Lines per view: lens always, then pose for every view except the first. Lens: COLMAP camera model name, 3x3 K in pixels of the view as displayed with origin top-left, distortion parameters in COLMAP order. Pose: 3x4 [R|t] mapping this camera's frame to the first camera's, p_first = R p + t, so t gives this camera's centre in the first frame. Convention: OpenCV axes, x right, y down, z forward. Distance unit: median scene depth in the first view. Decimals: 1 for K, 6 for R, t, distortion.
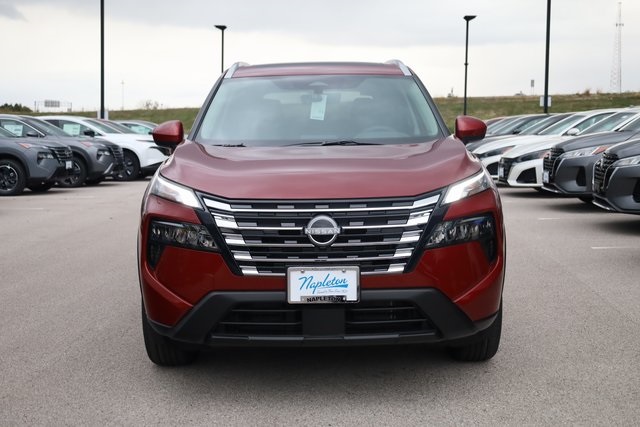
lens RADIAL K [[982.8, 0, 320.0], [0, 982.8, 213.5], [0, 0, 1]] dist [0.018149, 0.117632]
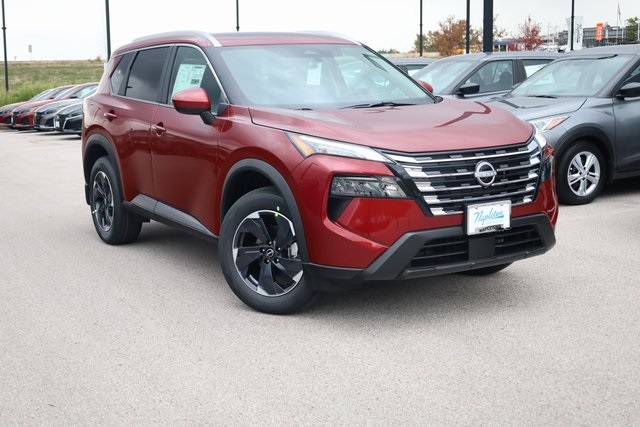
lens RADIAL K [[982.8, 0, 320.0], [0, 982.8, 213.5], [0, 0, 1]] dist [0.018149, 0.117632]
pose [[0.802013, -0.086533, 0.591006, -0.894421], [0.066169, 0.996232, 0.056071, -0.015652], [-0.593631, -0.005864, 0.804716, 0.128262]]
